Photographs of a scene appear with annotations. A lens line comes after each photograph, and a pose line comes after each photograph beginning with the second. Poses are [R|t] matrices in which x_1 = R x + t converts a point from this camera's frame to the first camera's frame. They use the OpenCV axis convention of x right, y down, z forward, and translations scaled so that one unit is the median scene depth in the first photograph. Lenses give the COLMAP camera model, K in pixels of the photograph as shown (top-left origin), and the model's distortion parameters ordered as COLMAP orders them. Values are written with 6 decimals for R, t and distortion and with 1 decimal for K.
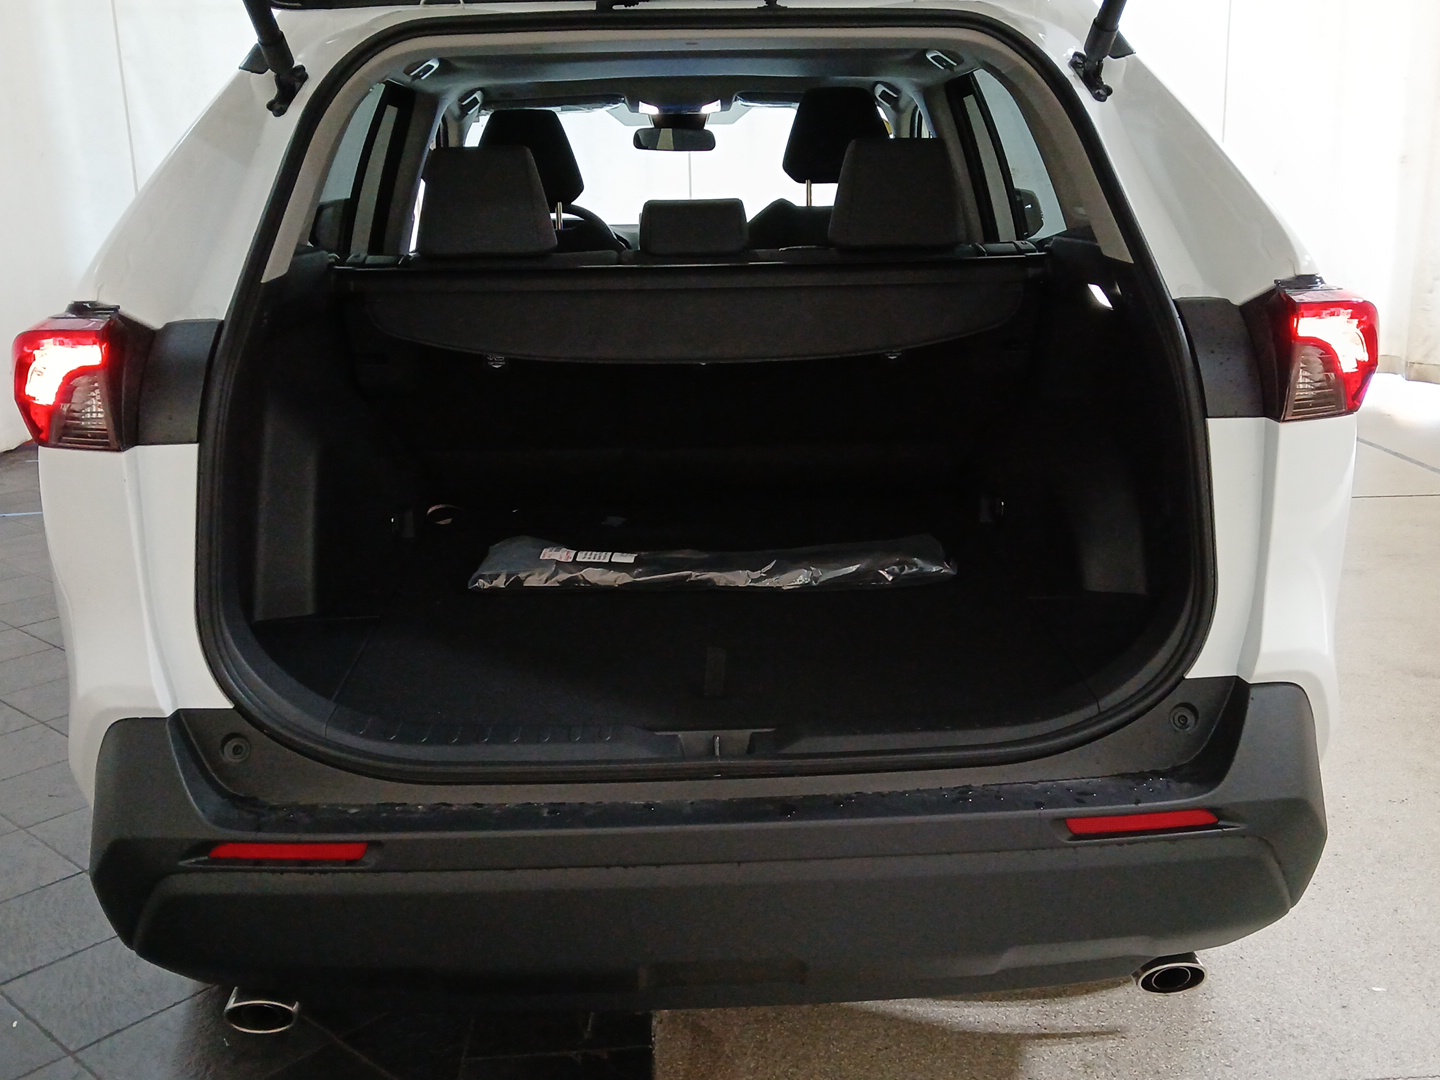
lens RADIAL K [[1110.0, 0, 716.9], [0, 1110.0, 512.8], [0, 0, 1]] dist [0.031105, -0.067183]
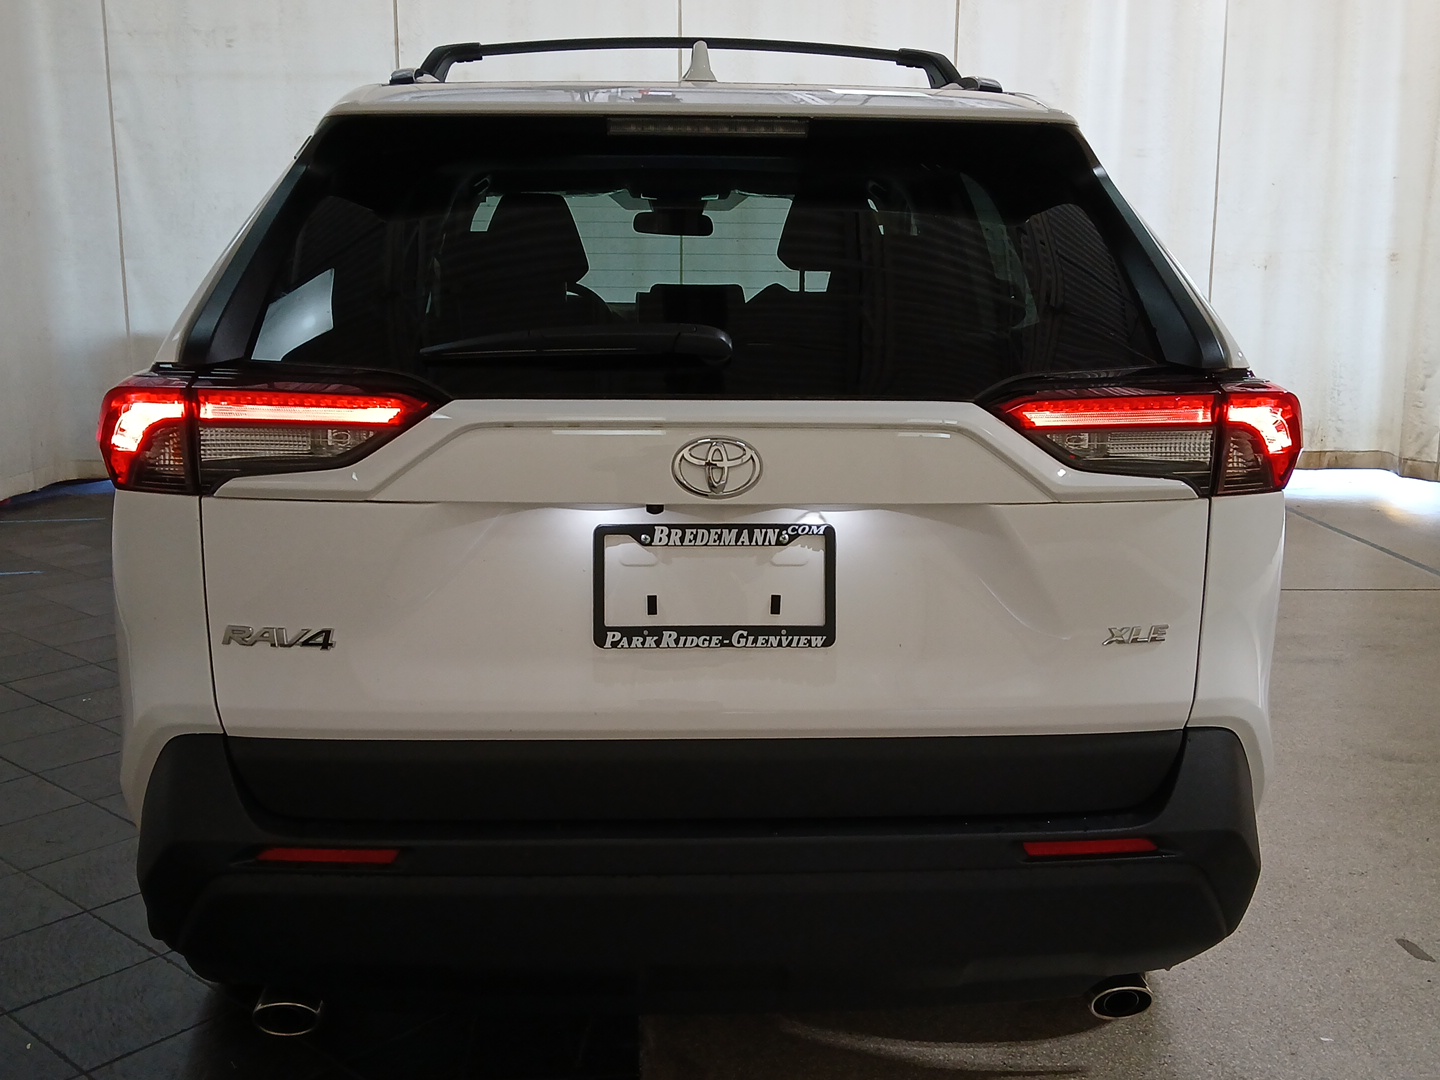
lens RADIAL K [[1150.0, 0, 720.0], [0, 1150.0, 540.0], [0, 0, 1]] dist [0.056164, -0.108987]
pose [[0.999534, 0.024456, 0.018267, -0.013880], [-0.023508, 0.998452, -0.050409, 0.024533], [-0.019472, 0.049956, 0.998562, -0.119040]]
